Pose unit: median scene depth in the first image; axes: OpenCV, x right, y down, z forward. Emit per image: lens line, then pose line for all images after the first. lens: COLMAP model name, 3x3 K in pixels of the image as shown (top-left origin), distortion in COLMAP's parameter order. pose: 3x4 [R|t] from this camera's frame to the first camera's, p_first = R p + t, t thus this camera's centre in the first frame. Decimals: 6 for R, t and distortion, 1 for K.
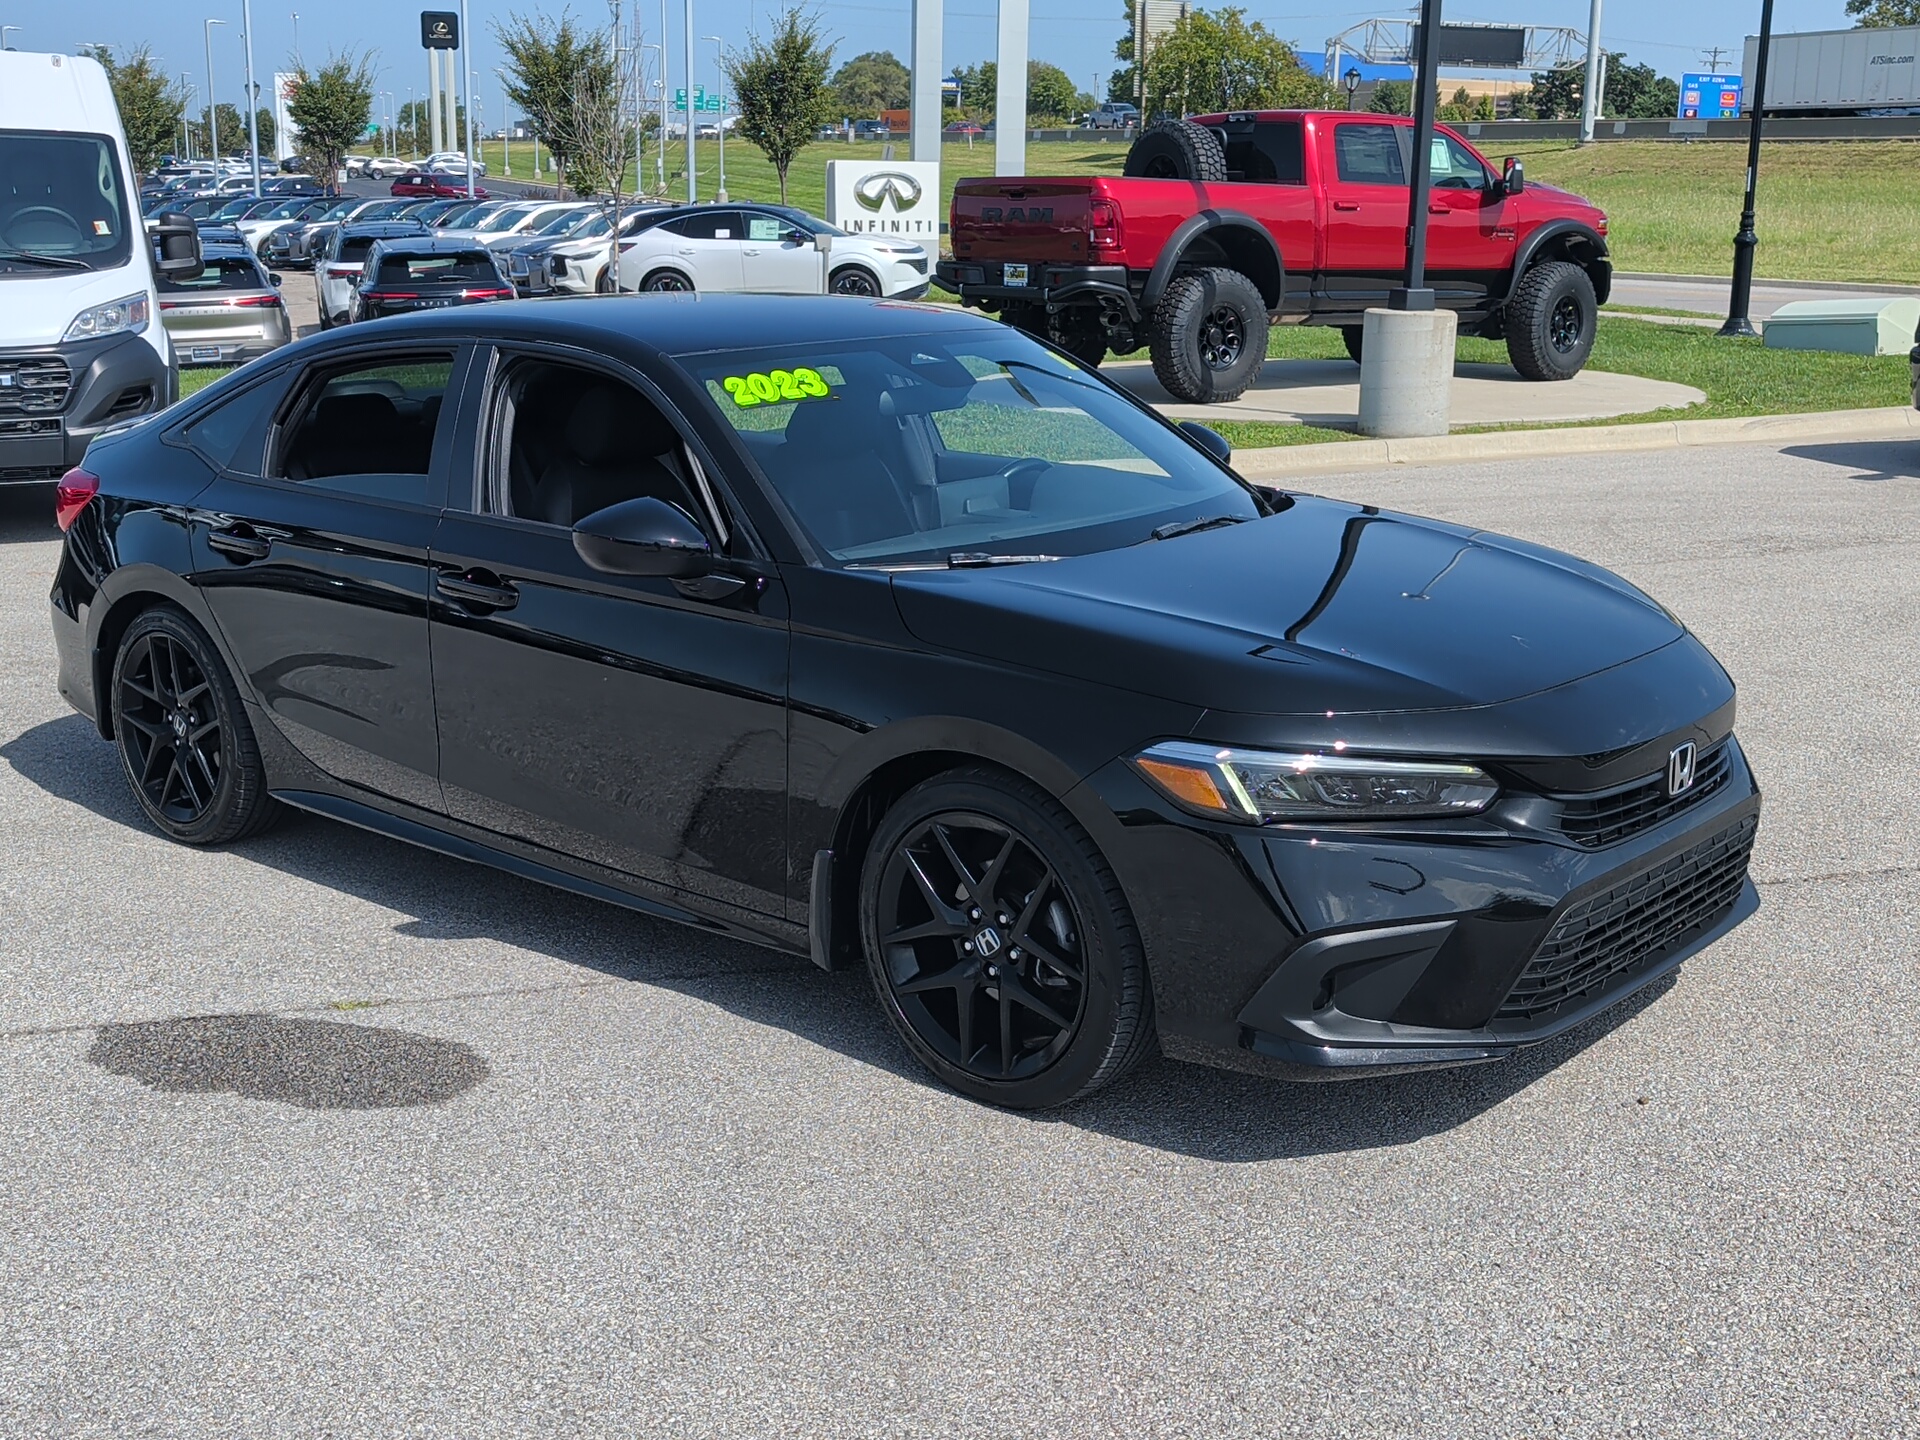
lens RADIAL K [[2206.9, 0, 960.0], [0, 2206.9, 720.0], [0, 0, 1]] dist [0.131389, -0.466038]
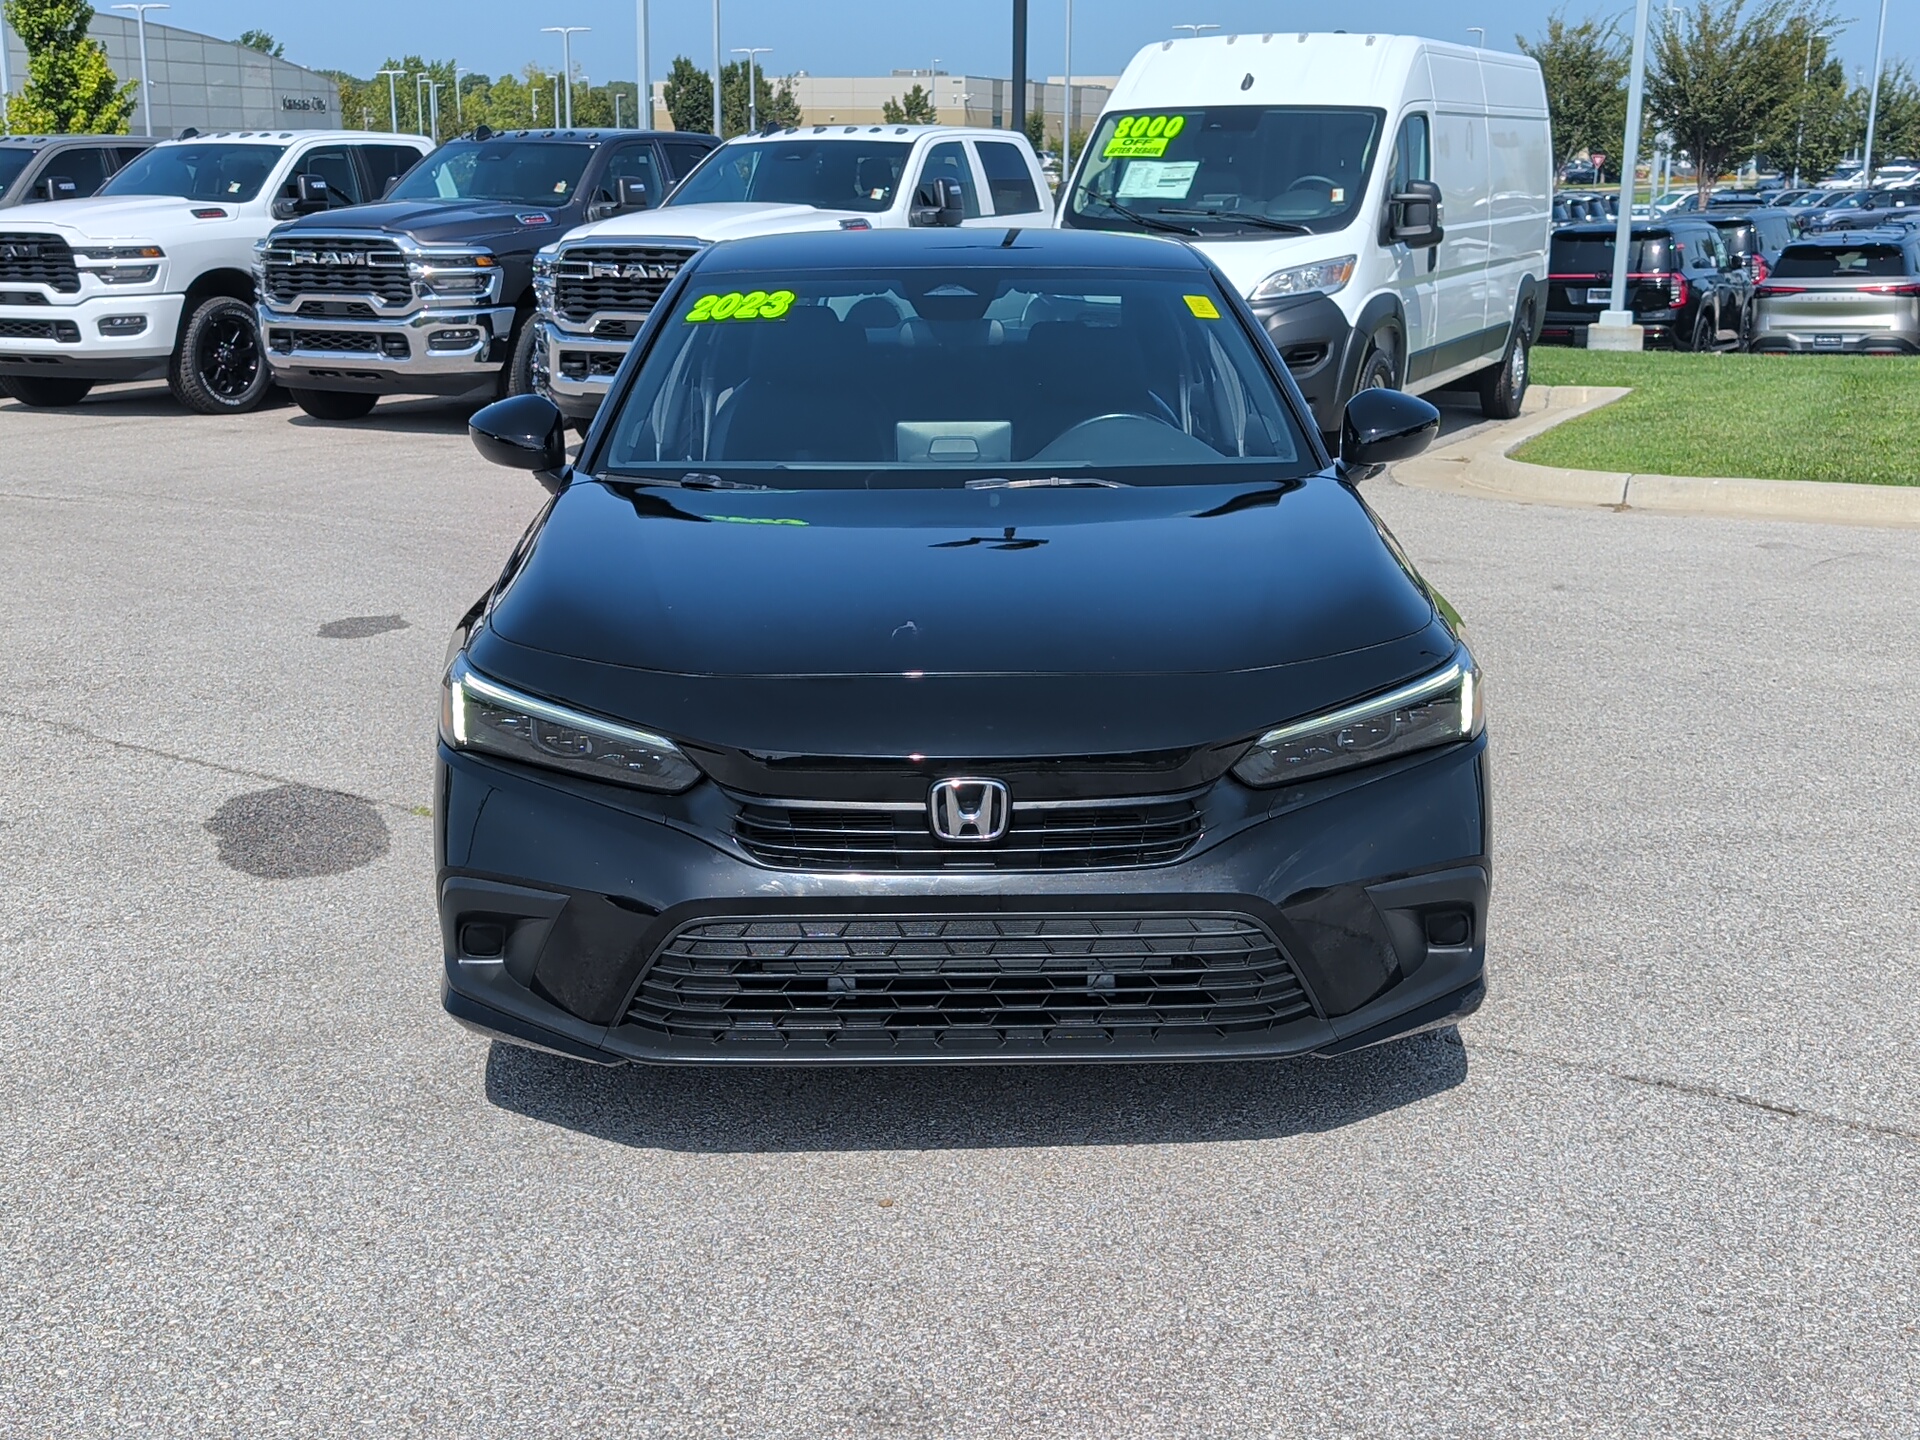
lens RADIAL K [[2224.5, 0, 960.0], [0, 2224.5, 720.0], [0, 0, 1]] dist [0.018538, -0.023732]
pose [[0.663599, 0.173010, -0.727807, 0.222993], [-0.172714, 0.982038, 0.075968, -0.017239], [0.727878, 0.075290, 0.681561, 0.114196]]
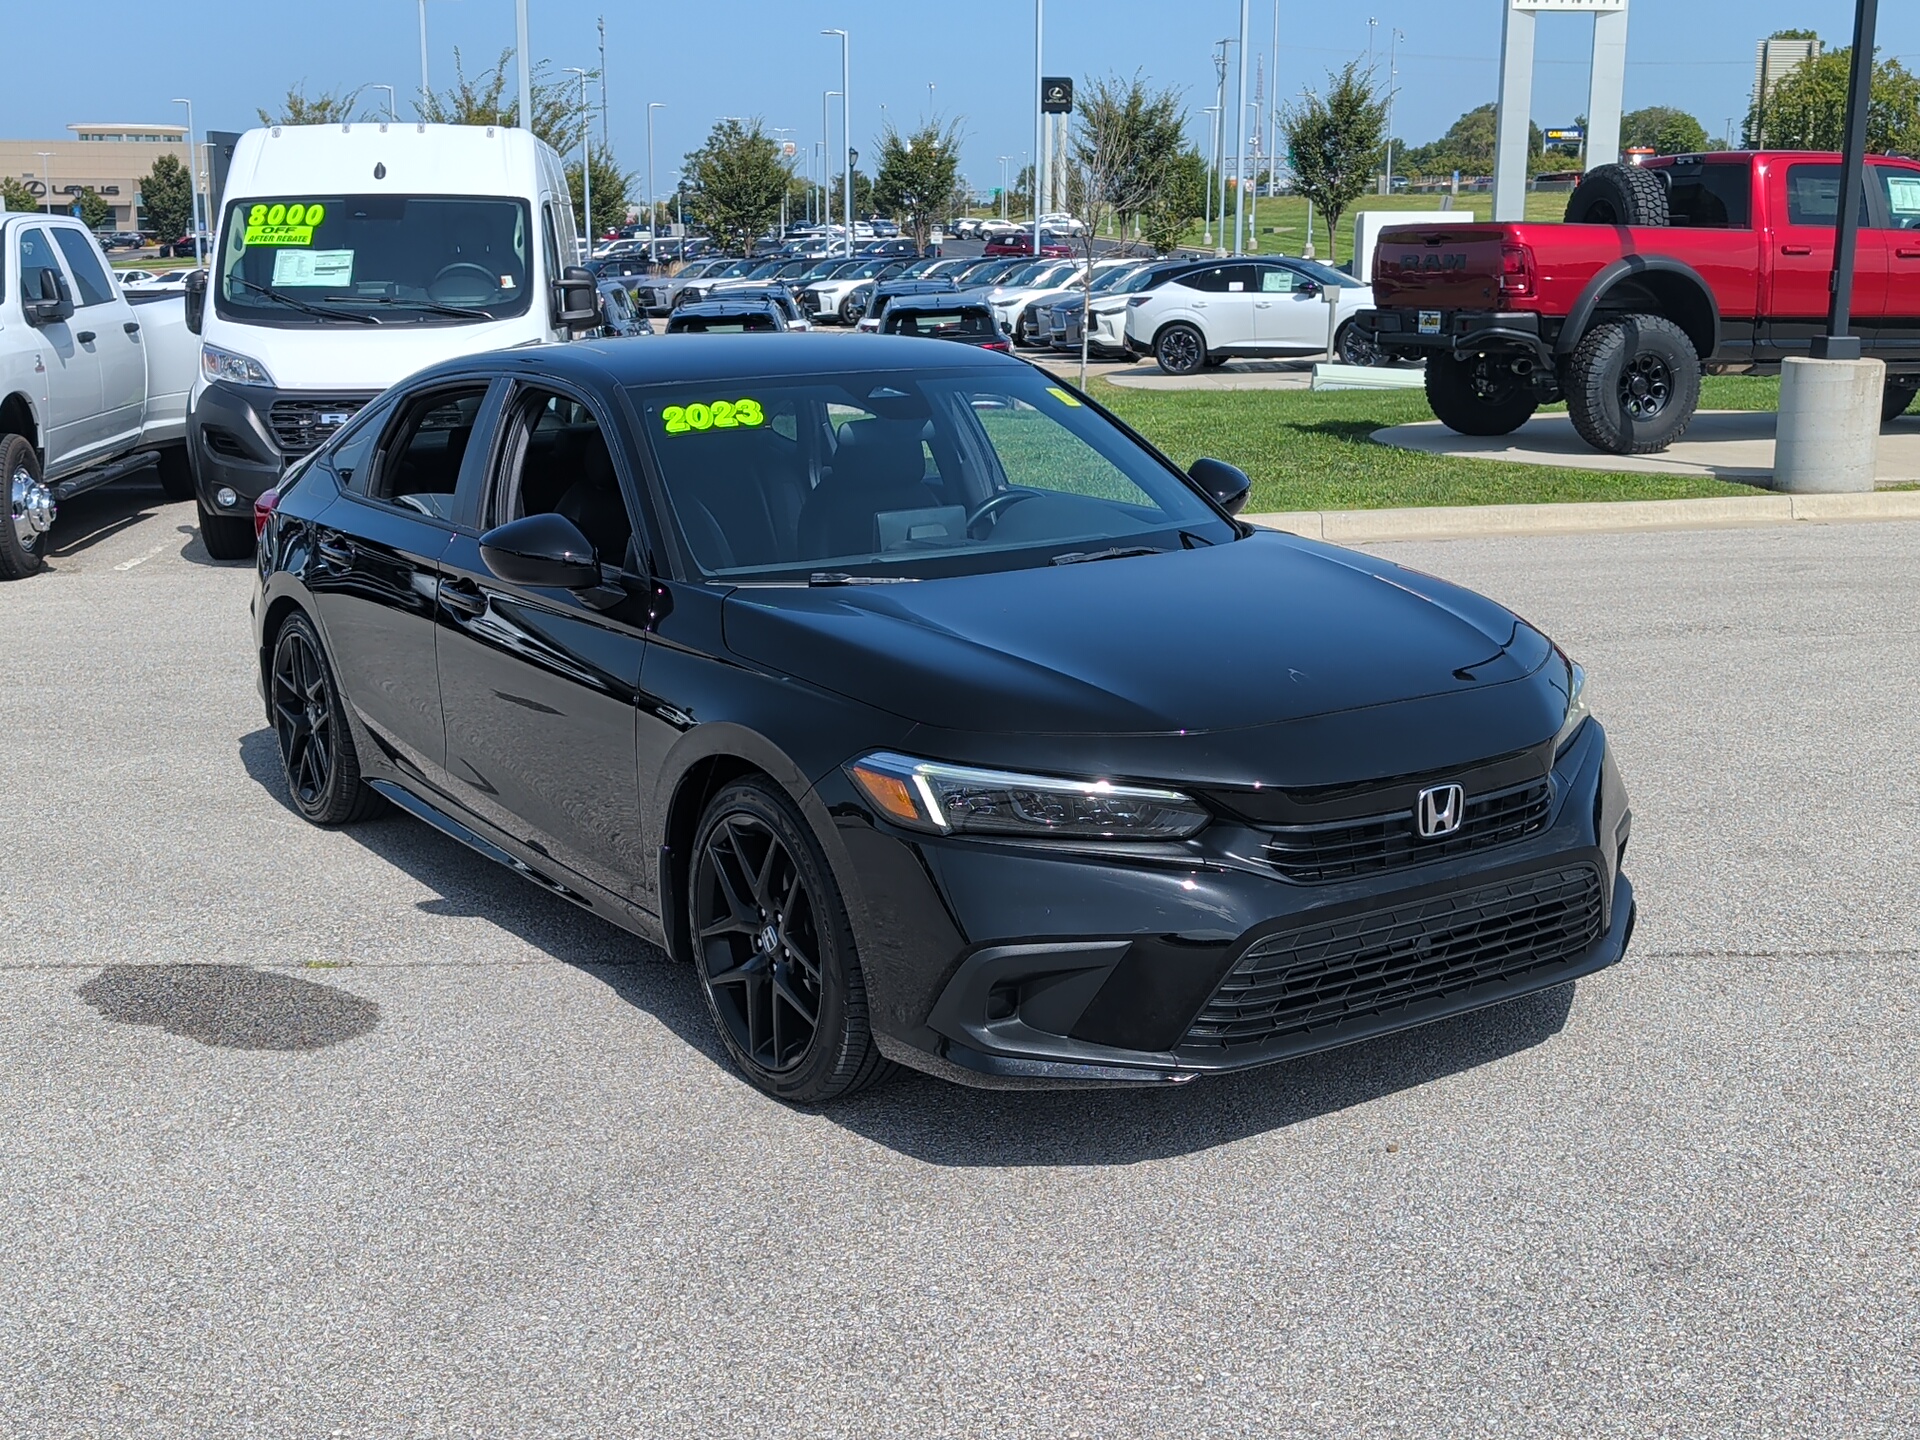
lens RADIAL K [[2206.9, 0, 960.0], [0, 2206.9, 720.0], [0, 0, 1]] dist [0.131389, -0.466038]
pose [[0.963280, 0.044464, -0.264792, 0.094145], [-0.050810, 0.998561, -0.017160, 0.002449], [0.263648, 0.029984, 0.964153, 0.001303]]
